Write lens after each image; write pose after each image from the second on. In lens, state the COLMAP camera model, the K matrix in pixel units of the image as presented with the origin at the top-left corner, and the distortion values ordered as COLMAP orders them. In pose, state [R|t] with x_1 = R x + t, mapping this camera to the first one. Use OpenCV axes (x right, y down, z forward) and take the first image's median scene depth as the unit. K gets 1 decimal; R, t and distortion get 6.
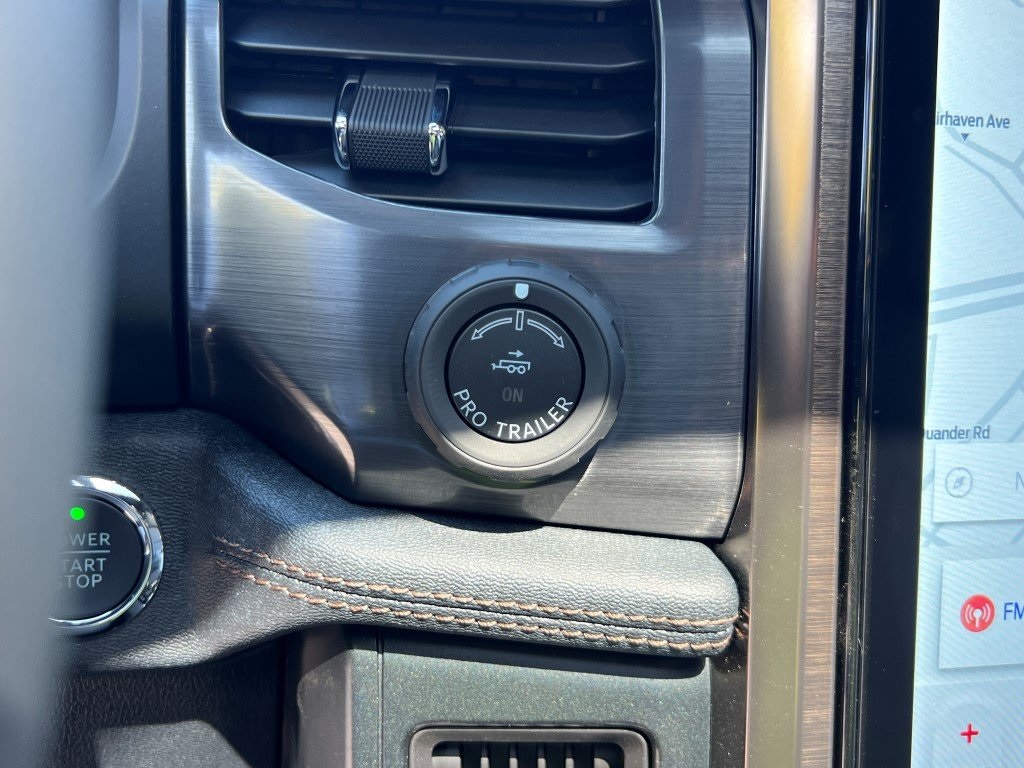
lens RADIAL K [[1001.8, 0, 512.0], [0, 1001.8, 384.0], [0, 0, 1]] dist [0.118029, -0.313038]
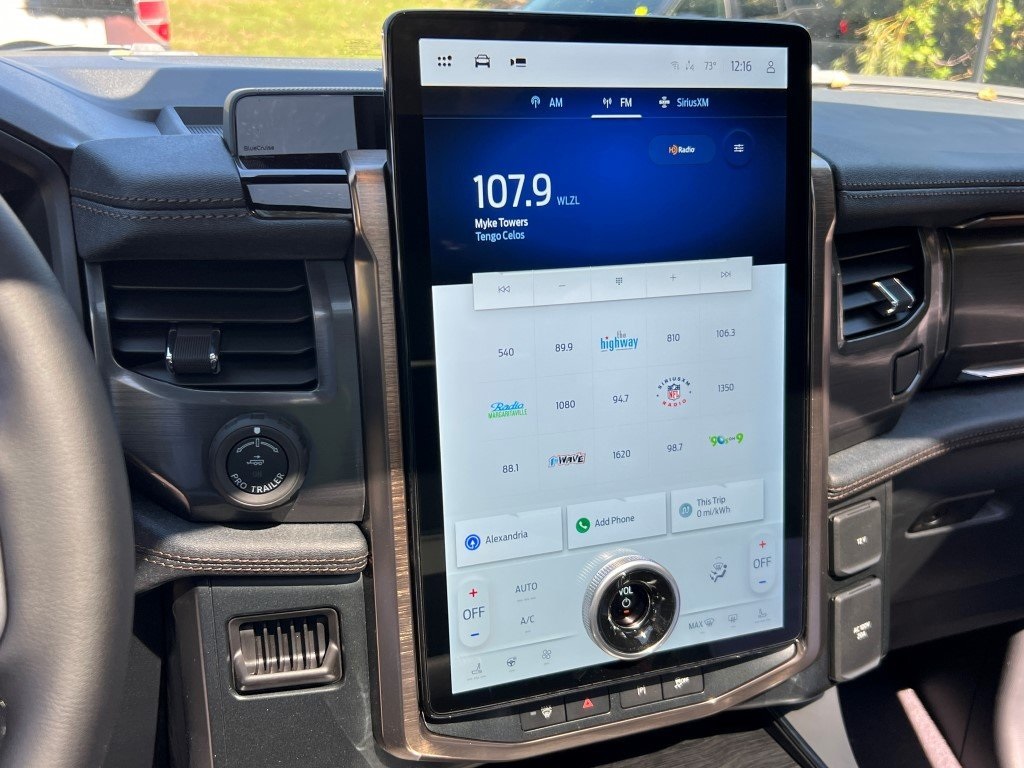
lens RADIAL K [[989.8, 0, 512.0], [0, 989.8, 384.0], [0, 0, 1]] dist [0.003110, -0.002514]
pose [[0.983546, -0.076914, 0.163470, 0.209109], [0.061601, 0.993399, 0.096766, -0.359841], [-0.169834, -0.085104, 0.981791, -1.258128]]
